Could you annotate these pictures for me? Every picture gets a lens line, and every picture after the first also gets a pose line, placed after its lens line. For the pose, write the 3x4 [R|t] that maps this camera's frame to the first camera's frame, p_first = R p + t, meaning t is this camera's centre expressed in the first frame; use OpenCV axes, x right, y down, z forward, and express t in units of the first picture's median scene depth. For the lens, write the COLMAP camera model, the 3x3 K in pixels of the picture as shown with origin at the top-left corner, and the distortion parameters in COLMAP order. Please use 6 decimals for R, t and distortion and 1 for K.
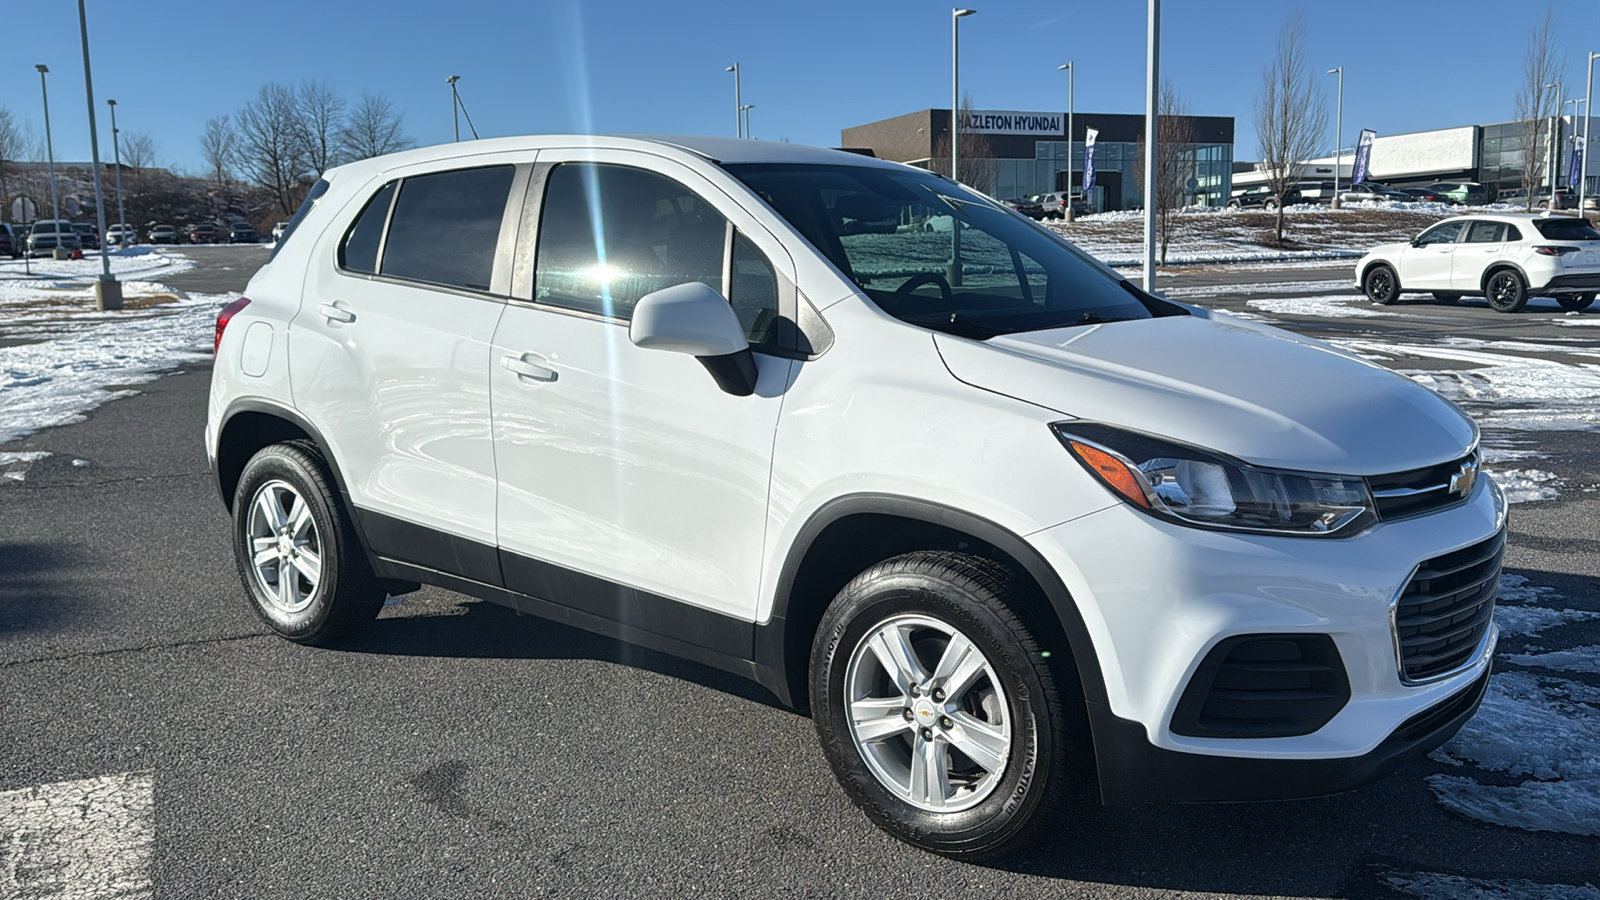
lens RADIAL K [[1338.6, 0, 833.9], [0, 1338.6, 474.4], [0, 0, 1]] dist [0.134492, -0.218065]
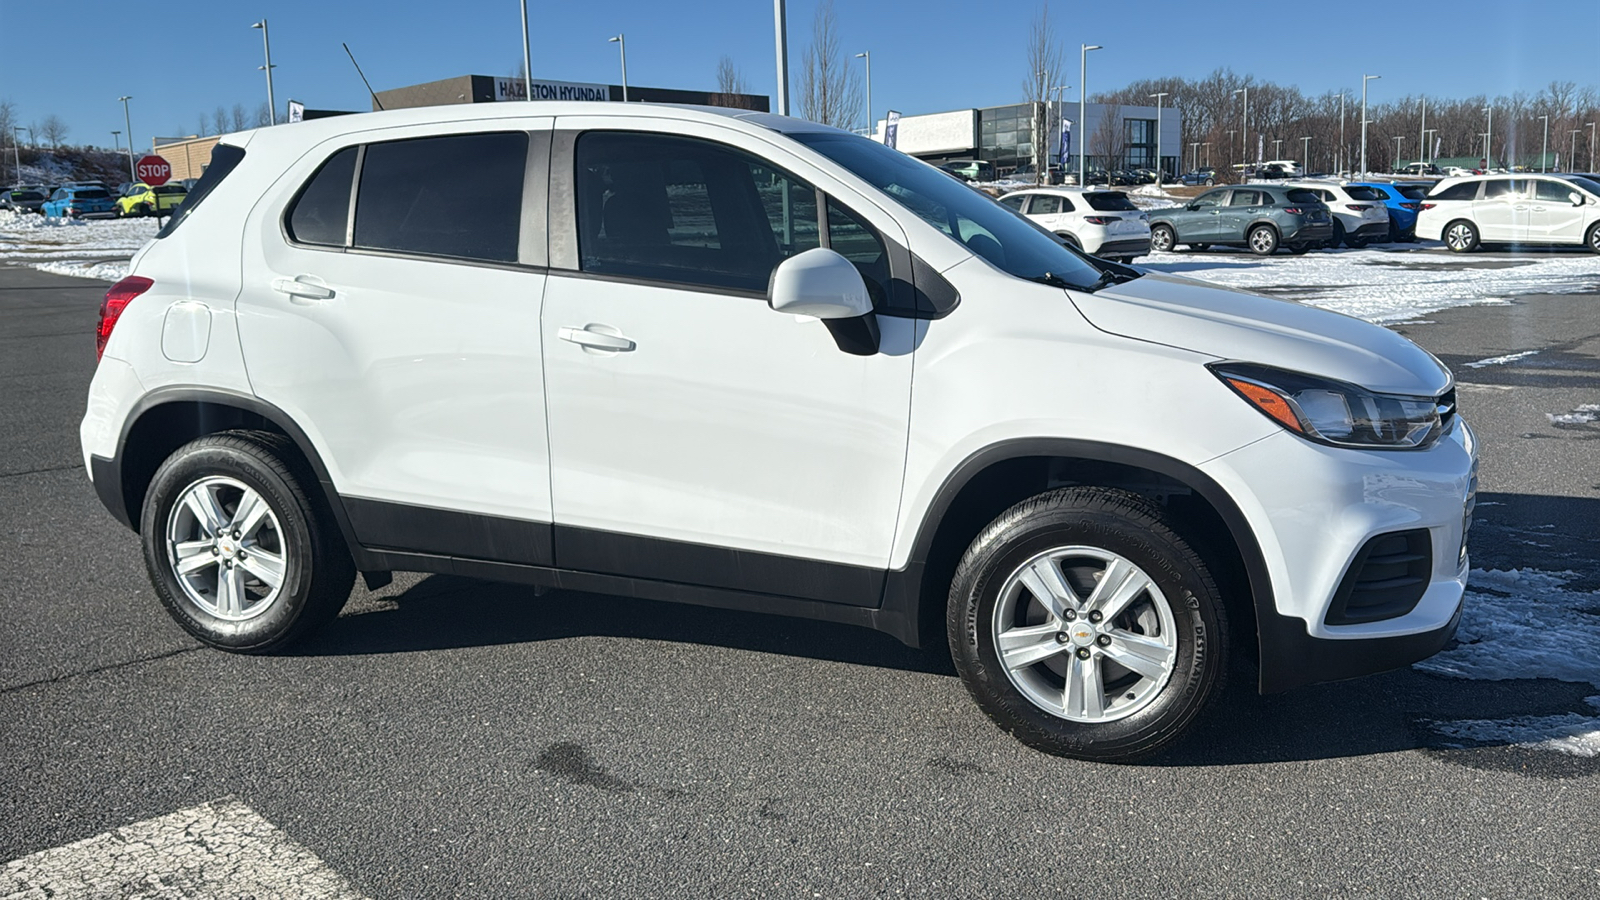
lens RADIAL K [[1337.4, 0, 824.3], [0, 1337.4, 445.5], [0, 0, 1]] dist [0.143108, -0.242976]
pose [[0.947038, -0.060634, 0.315345, -0.323047], [0.060804, 0.998106, 0.009307, 0.000003], [-0.315313, 0.010360, 0.948931, 0.012579]]
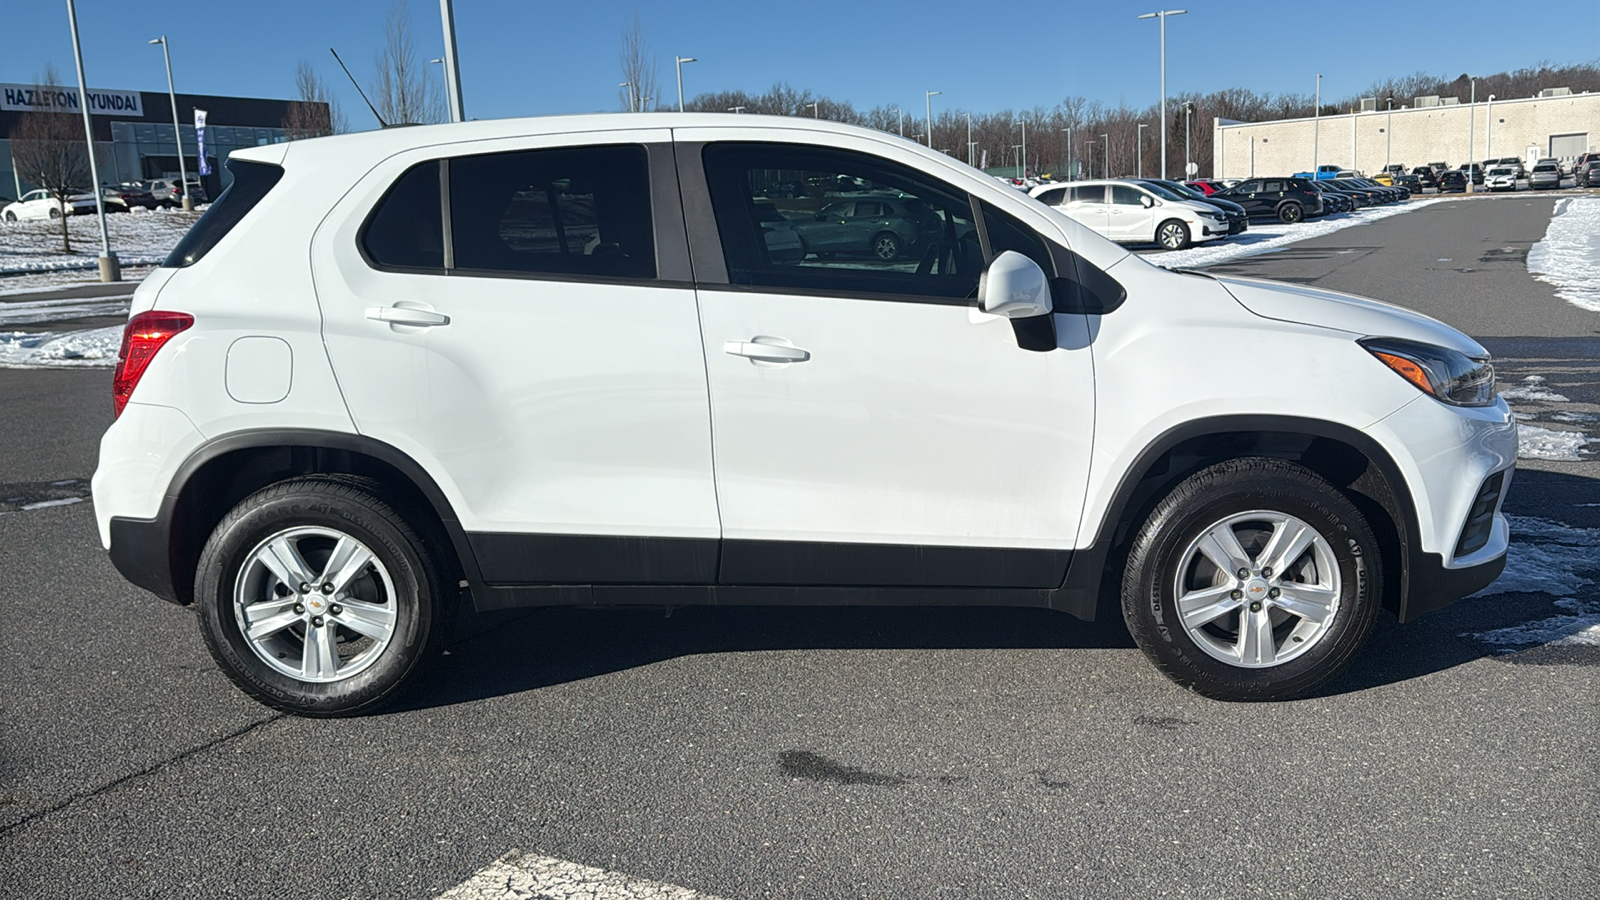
lens RADIAL K [[1334.9, 0, 833.3], [0, 1334.9, 475.6], [0, 0, 1]] dist [0.151891, -0.259719]
pose [[0.801607, -0.136698, 0.582013, -0.650100], [0.131207, 0.990000, 0.051811, -0.027736], [-0.583275, 0.034832, 0.811527, 0.149895]]
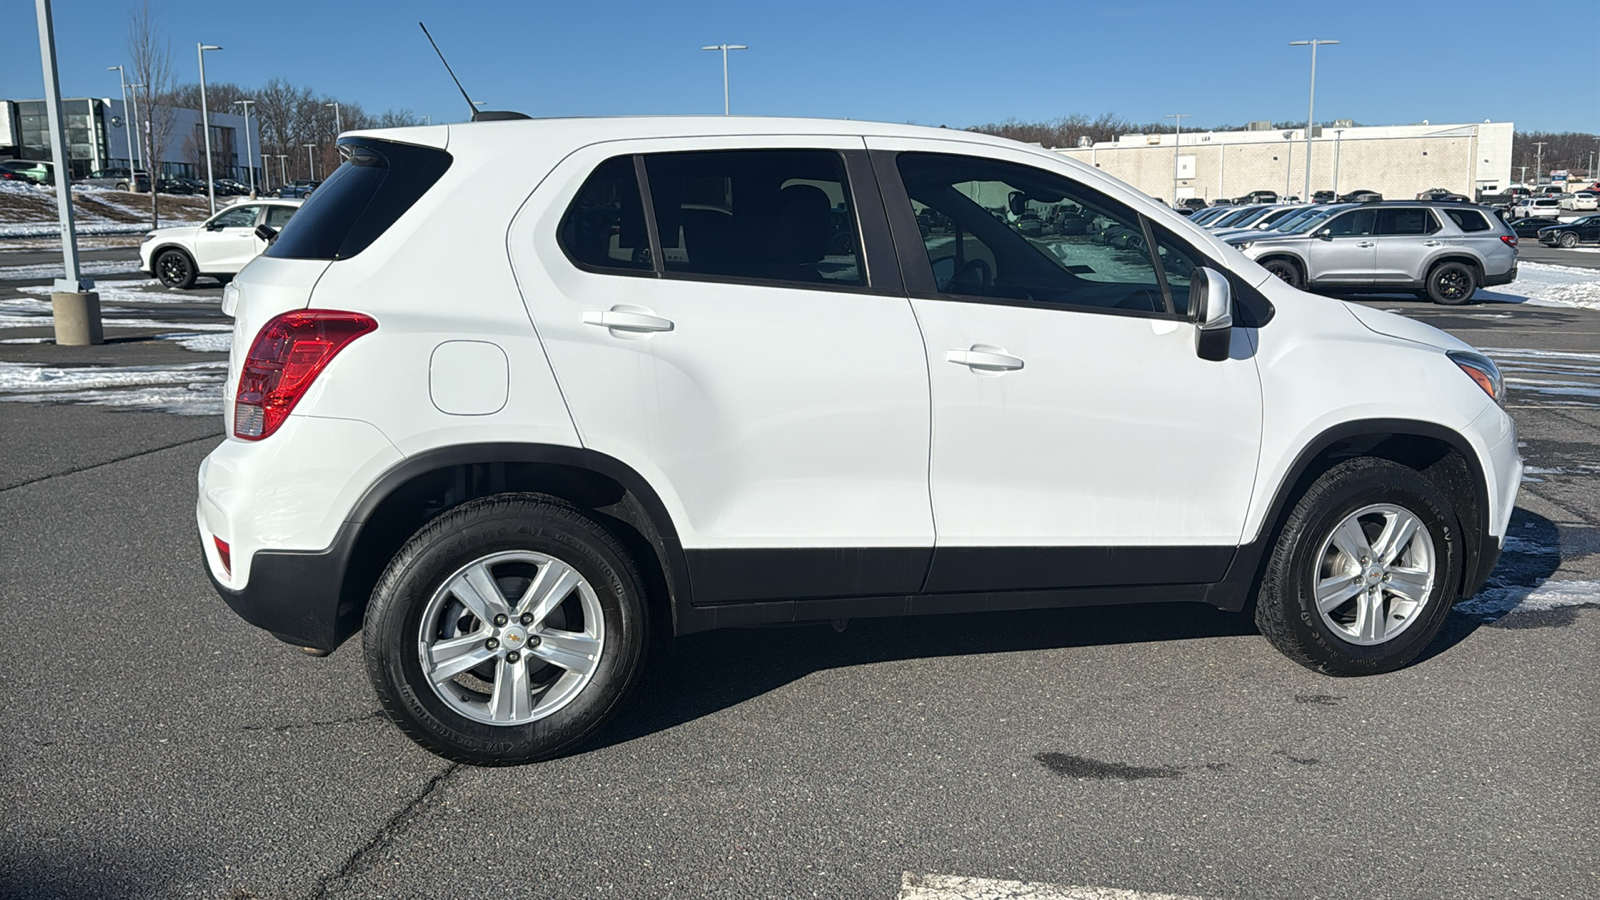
lens RADIAL K [[1337.4, 0, 824.3], [0, 1337.4, 445.5], [0, 0, 1]] dist [0.143108, -0.242976]
pose [[0.557995, -0.125912, 0.820237, -0.943608], [0.131947, 0.989309, 0.062104, -0.078563], [-0.819287, 0.073574, 0.568643, 0.451811]]
